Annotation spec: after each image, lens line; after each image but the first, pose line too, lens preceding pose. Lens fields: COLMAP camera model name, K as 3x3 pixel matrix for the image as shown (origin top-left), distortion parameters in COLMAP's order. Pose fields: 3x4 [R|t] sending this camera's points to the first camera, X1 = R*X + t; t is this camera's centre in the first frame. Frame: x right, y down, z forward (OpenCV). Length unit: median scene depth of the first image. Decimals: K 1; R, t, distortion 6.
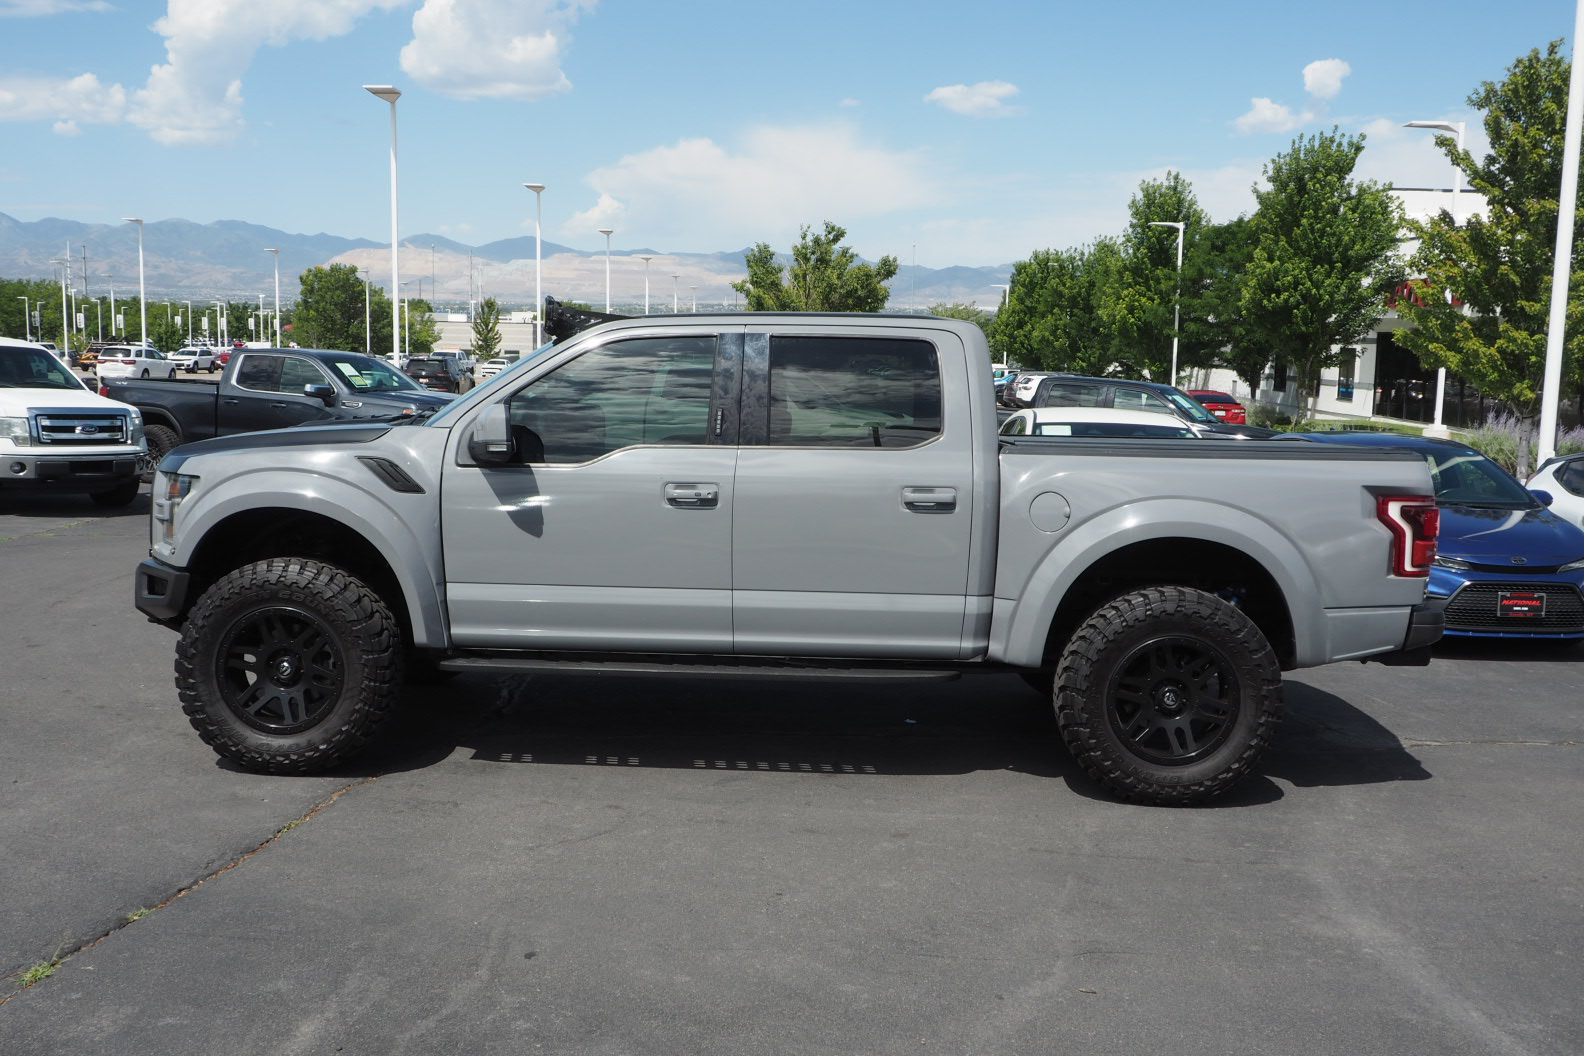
lens RADIAL K [[1440.0, 0, 792.0], [0, 1440.0, 528.0], [0, 0, 1]] dist [-0.017554, -0.004984]
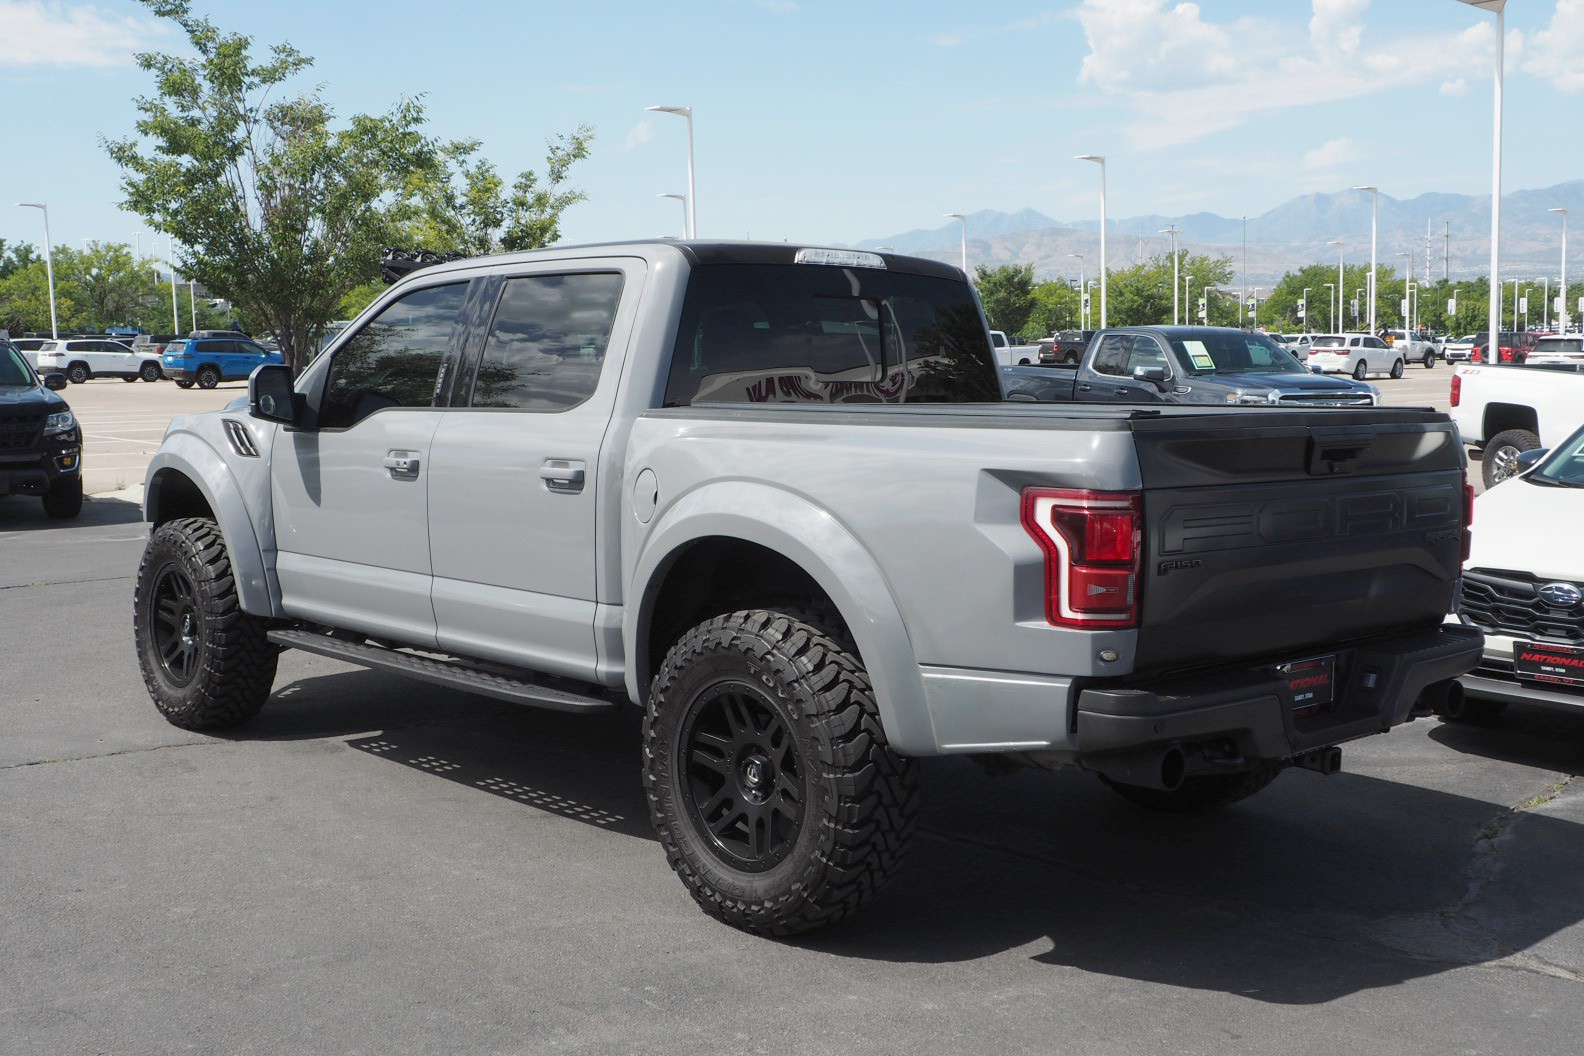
lens RADIAL K [[1752.6, 0, 792.0], [0, 1752.6, 528.0], [0, 0, 1]] dist [-0.031763, -0.008264]
pose [[0.714428, 0.044985, -0.698261, 0.849778], [-0.054953, 0.998456, 0.008099, -0.005987], [0.697547, 0.032585, 0.715798, 0.408849]]
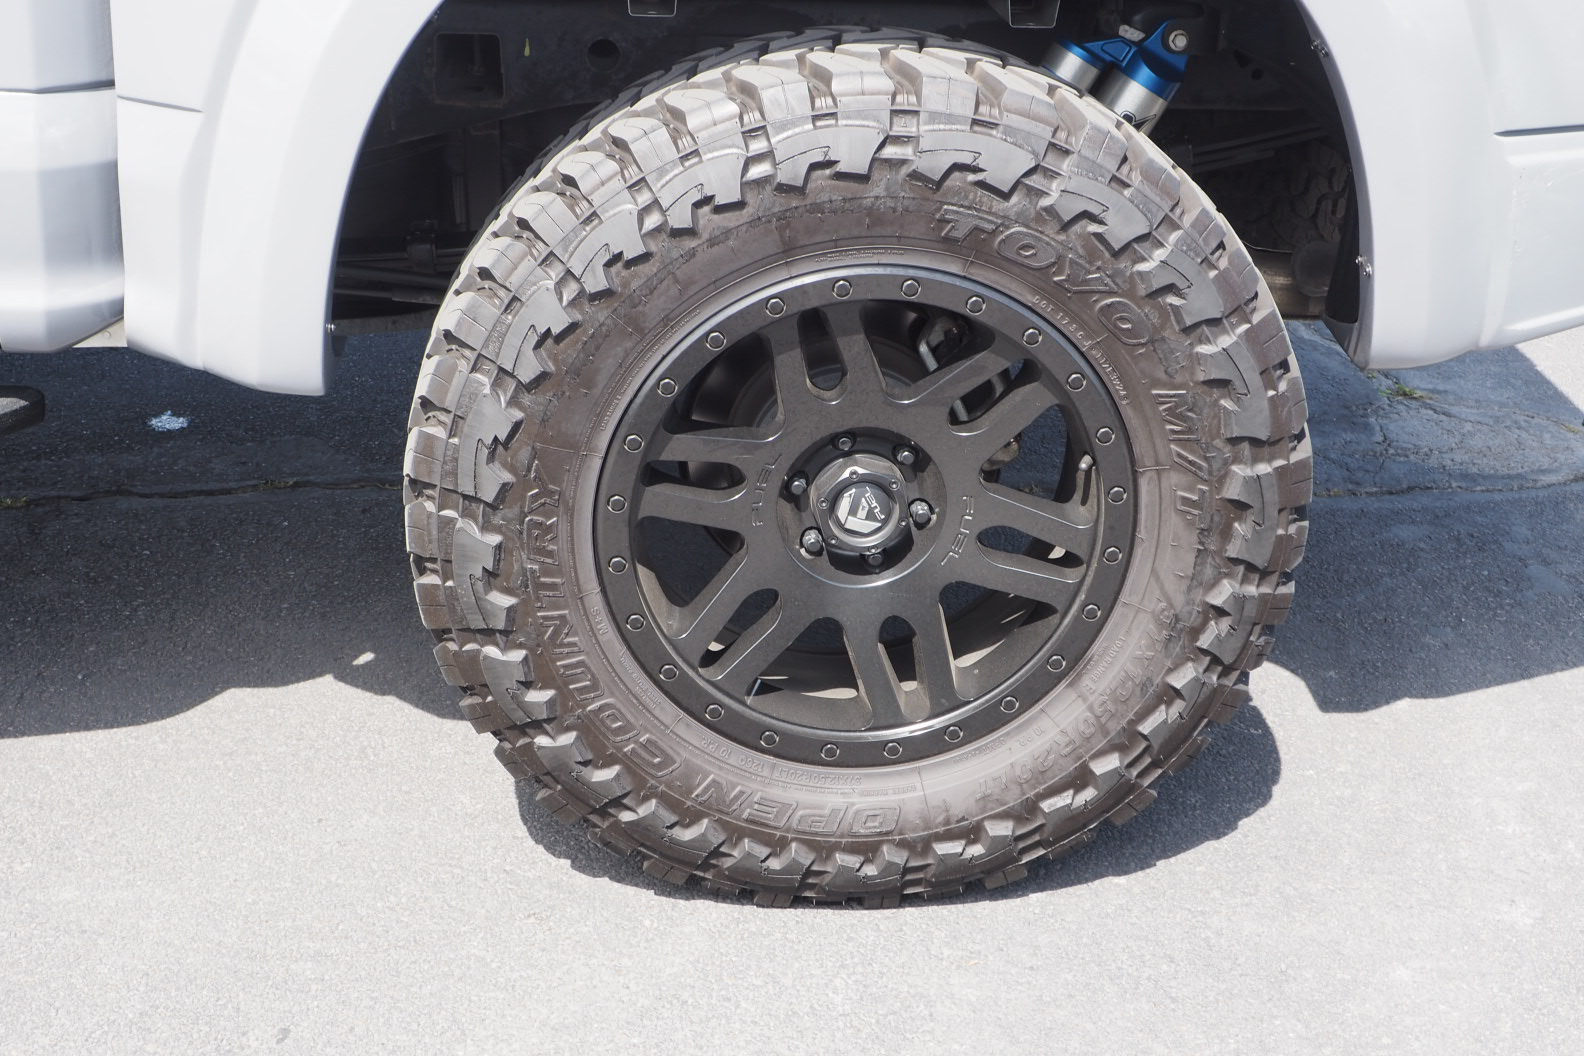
lens RADIAL K [[2167.4, 0, 797.2], [0, 2167.4, 476.3], [0, 0, 1]] dist [-0.017112, -0.031640]
pose [[0.992433, -0.035284, 0.117605, 0.207642], [-0.000298, 0.957127, 0.289669, 0.006234], [-0.122784, -0.287512, 0.949874, 0.647771]]
